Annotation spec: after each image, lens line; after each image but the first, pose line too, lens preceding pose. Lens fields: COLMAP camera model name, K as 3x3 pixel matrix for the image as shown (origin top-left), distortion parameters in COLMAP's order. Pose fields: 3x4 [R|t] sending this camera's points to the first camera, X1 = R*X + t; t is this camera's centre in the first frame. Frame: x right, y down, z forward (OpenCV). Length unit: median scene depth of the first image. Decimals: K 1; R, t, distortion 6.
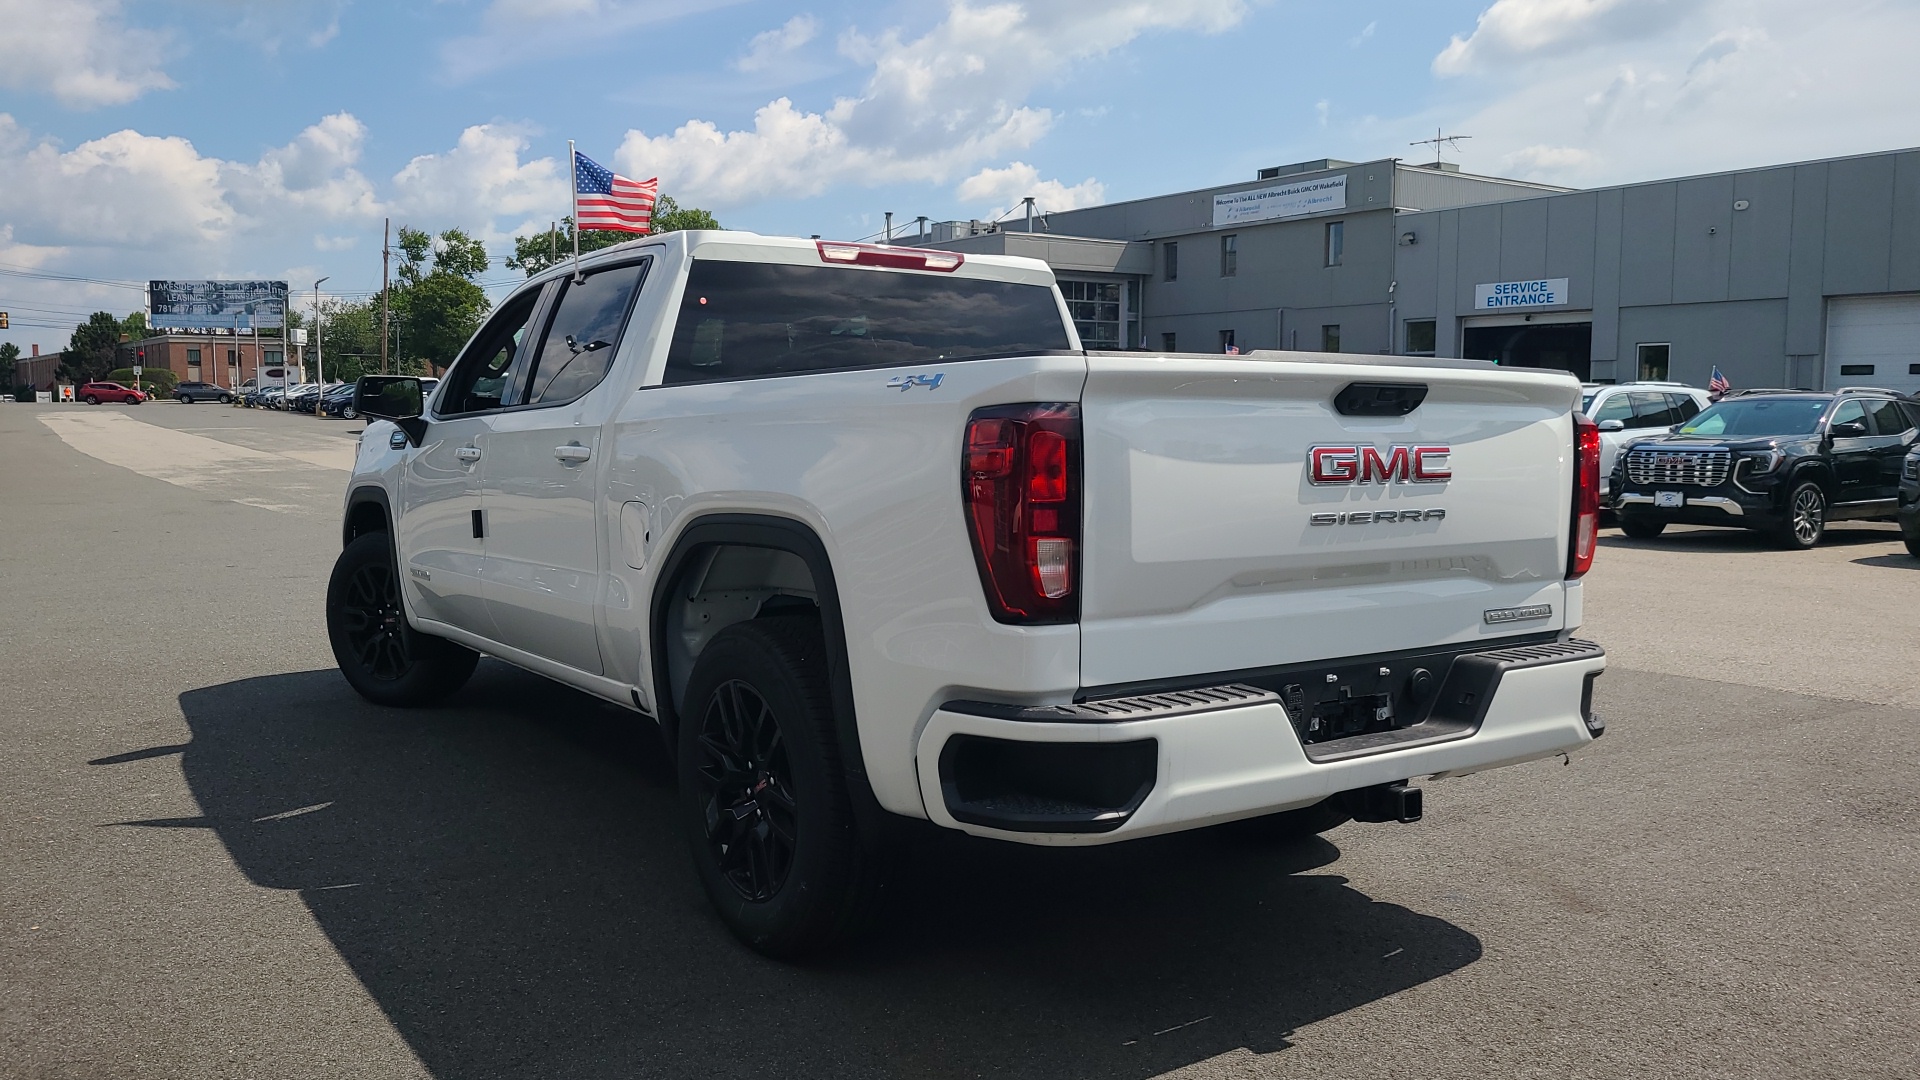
lens RADIAL K [[1394.7, 0, 864.5], [0, 1394.7, 533.1], [0, 0, 1]] dist [0.040903, -0.001082]
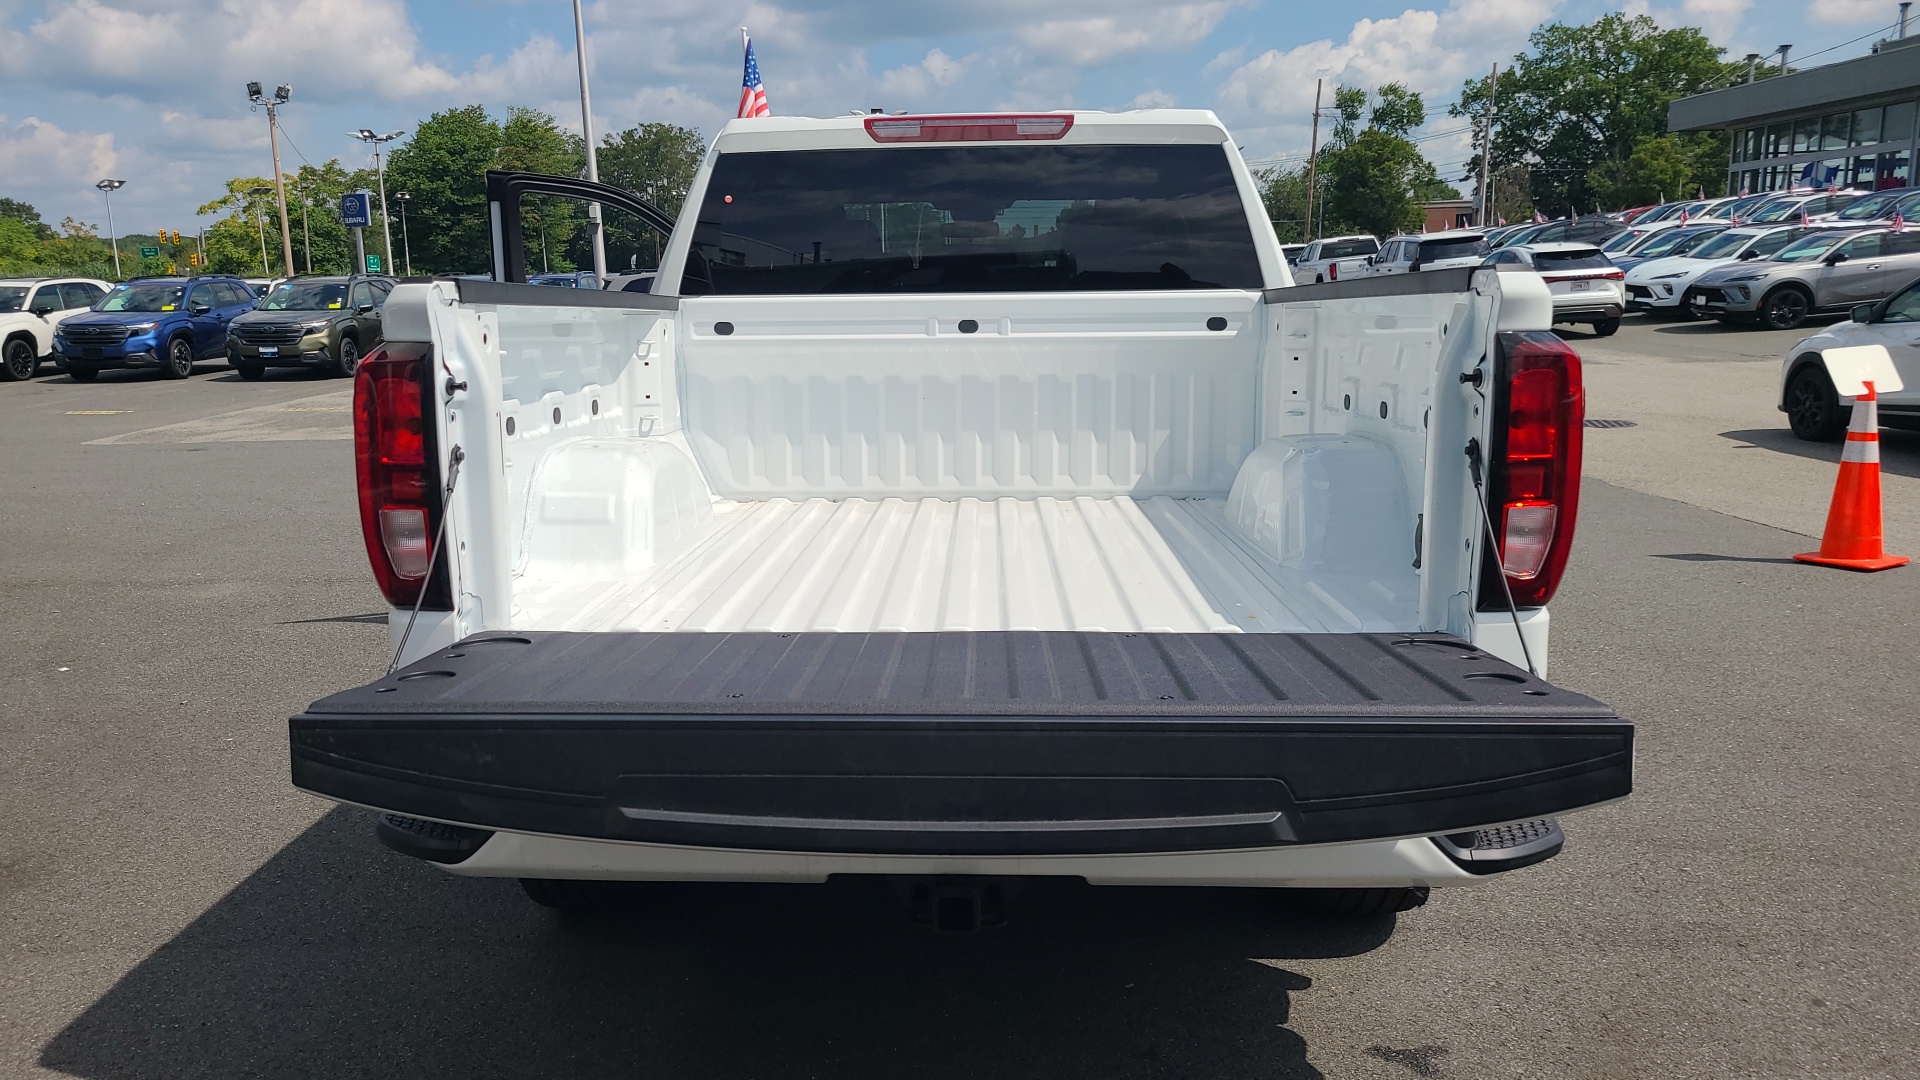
lens RADIAL K [[1370.8, 0, 904.9], [0, 1370.8, 537.7], [0, 0, 1]] dist [0.041379, -0.004891]
pose [[0.820564, 0.087104, -0.564878, 0.721688], [-0.029155, 0.993412, 0.110831, -0.066410], [0.570811, -0.074475, 0.817697, 0.428849]]
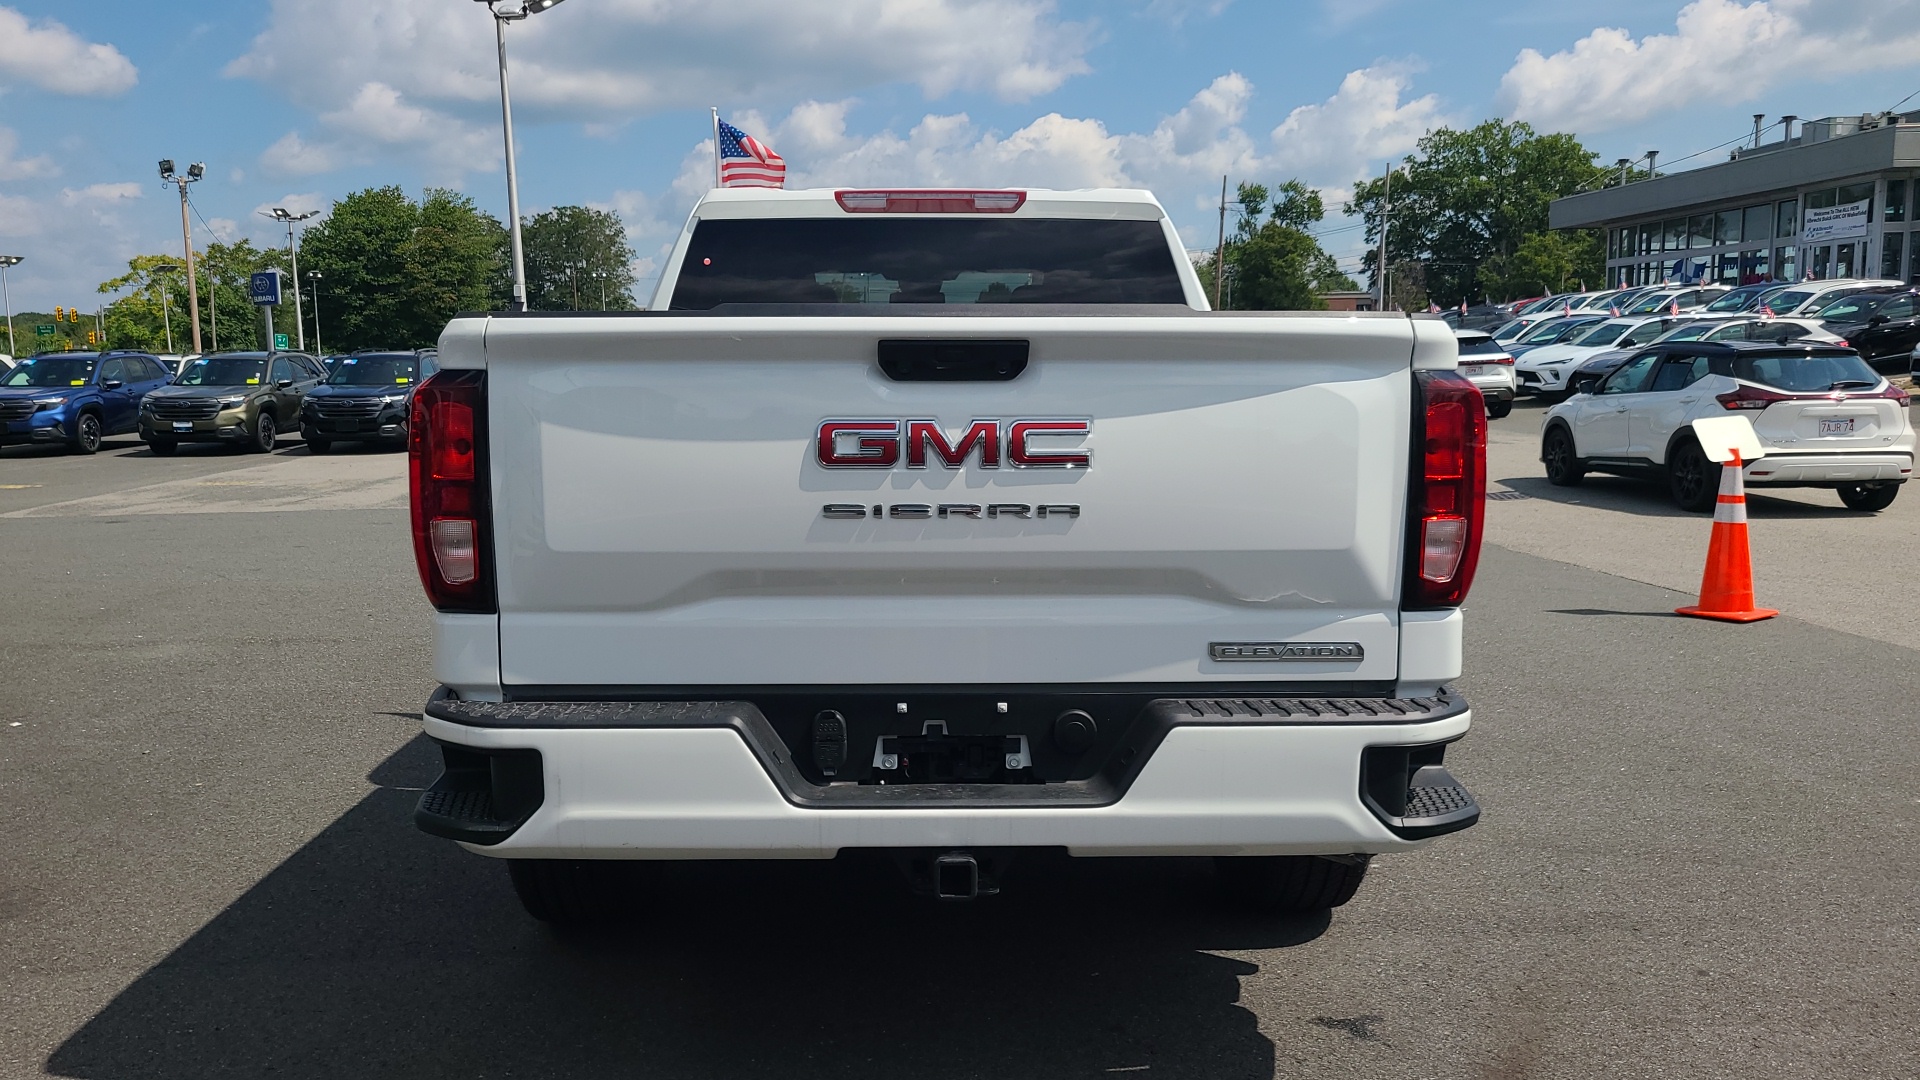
lens RADIAL K [[1370.8, 0, 904.9], [0, 1370.8, 537.7], [0, 0, 1]] dist [0.041379, -0.004891]
pose [[0.852878, 0.053468, -0.519365, 0.735616], [-0.032129, 0.998232, 0.050007, -0.033468], [0.521121, -0.025964, 0.853088, 0.328986]]
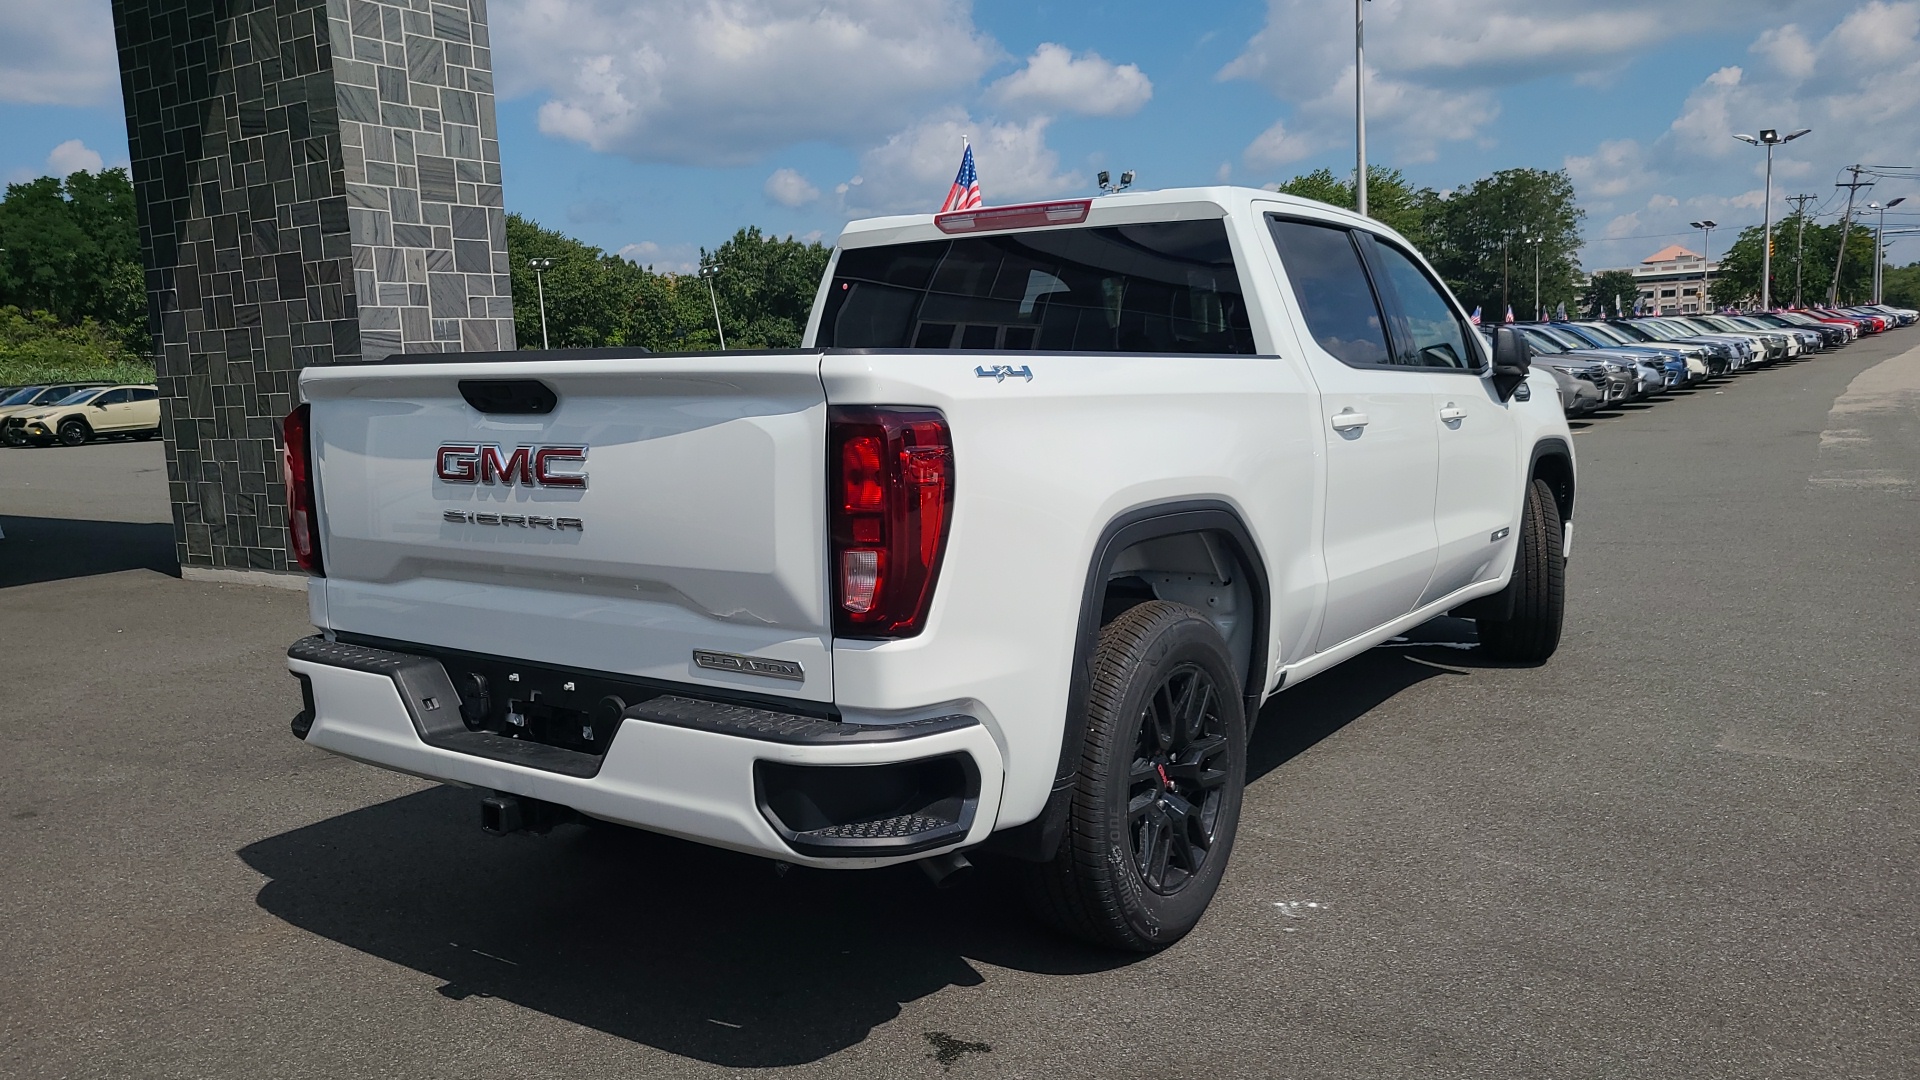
lens RADIAL K [[1373.9, 0, 960.0], [0, 1373.9, 540.0], [0, 0, 1]] dist [0.021857, -0.001138]
pose [[0.411003, 0.101847, -0.905927, 1.333236], [-0.043508, 0.994799, 0.092100, -0.096955], [0.910595, 0.001562, 0.413296, 0.880301]]
